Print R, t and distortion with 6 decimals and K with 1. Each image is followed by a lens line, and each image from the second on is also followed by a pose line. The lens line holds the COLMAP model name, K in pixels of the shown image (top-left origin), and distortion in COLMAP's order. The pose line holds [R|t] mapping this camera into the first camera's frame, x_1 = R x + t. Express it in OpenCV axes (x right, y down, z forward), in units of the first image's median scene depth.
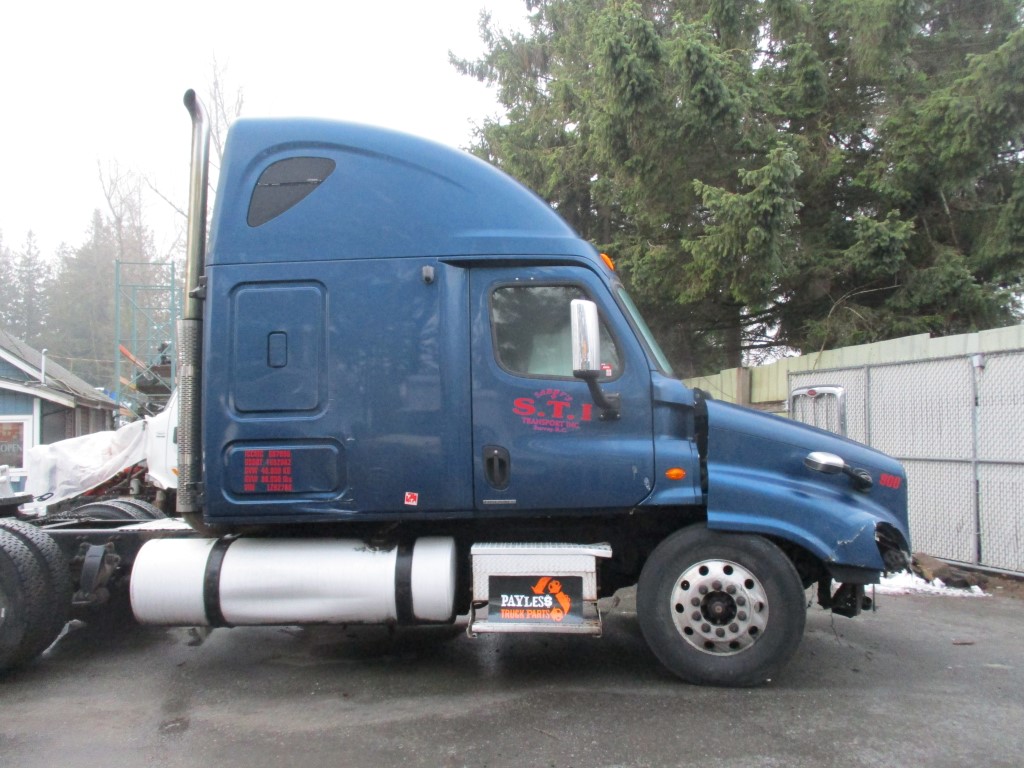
lens RADIAL K [[857.3, 0, 513.3], [0, 857.3, 377.8], [0, 0, 1]] dist [-0.018755, 0.006533]
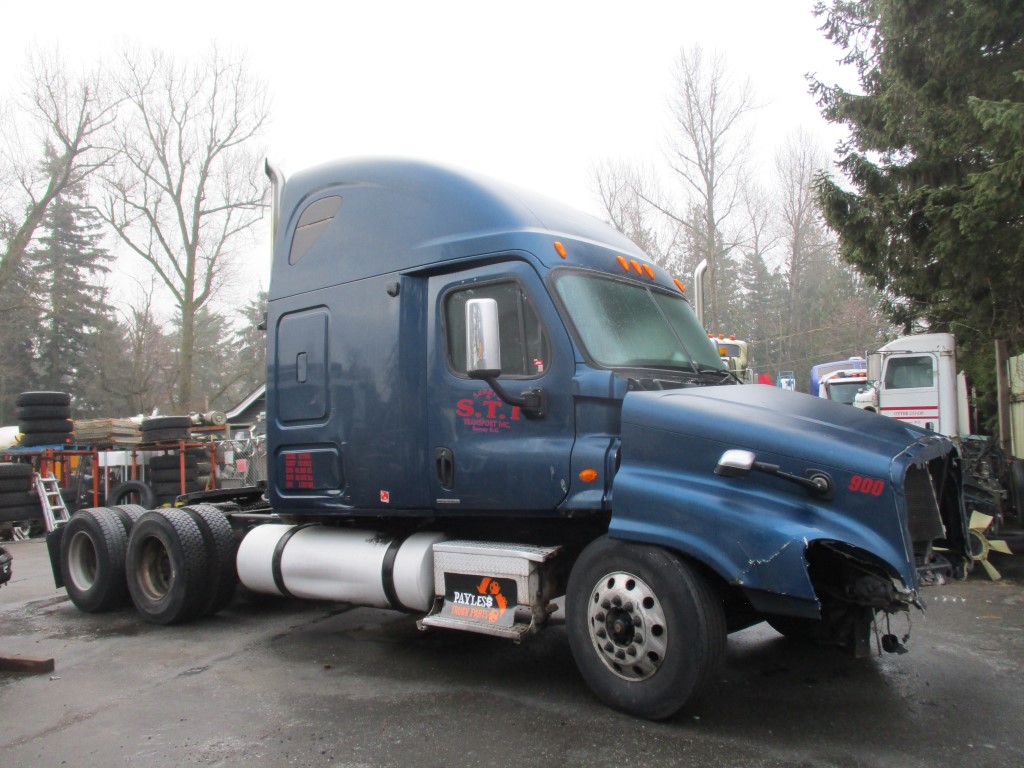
lens RADIAL K [[857.3, 0, 513.3], [0, 857.3, 377.8], [0, 0, 1]] dist [-0.018755, 0.006533]
pose [[0.816432, -0.059639, -0.574354, 0.644064], [0.070690, 0.997494, -0.003092, 0.005316], [0.573099, -0.038076, 0.818601, 0.205811]]
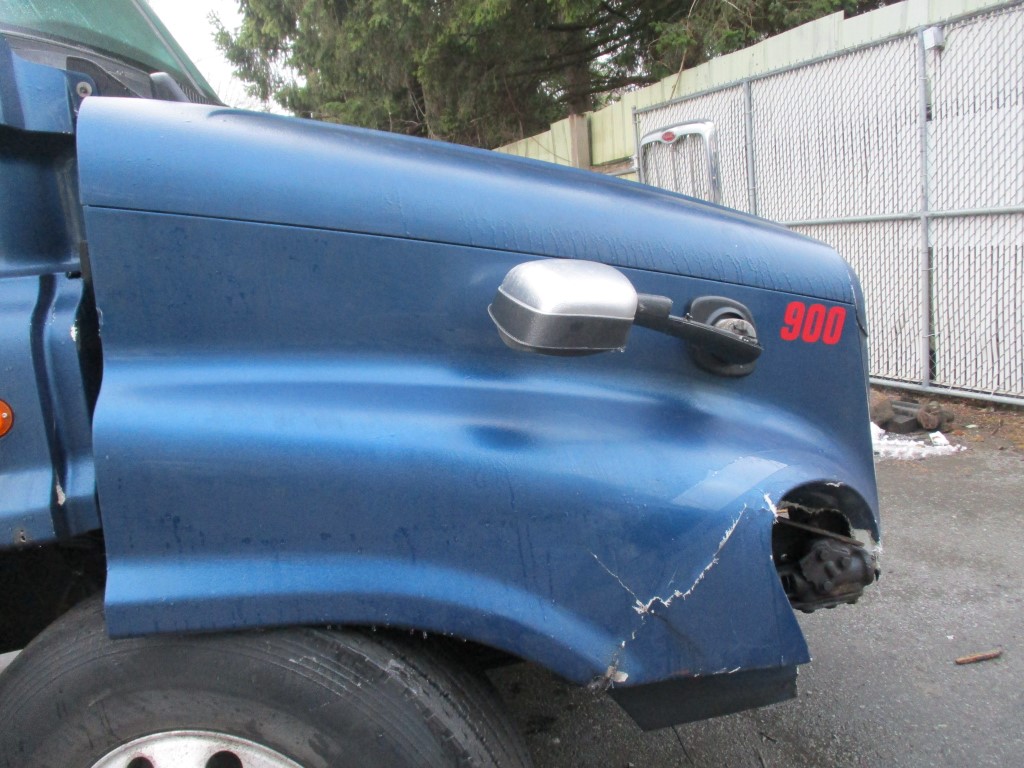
lens RADIAL K [[857.3, 0, 513.3], [0, 857.3, 377.8], [0, 0, 1]] dist [-0.018755, 0.006533]
pose [[0.986733, -0.130177, 0.097016, 0.313091], [0.103814, 0.965347, 0.239431, 0.057396], [-0.124822, -0.226183, 0.966054, 0.737802]]
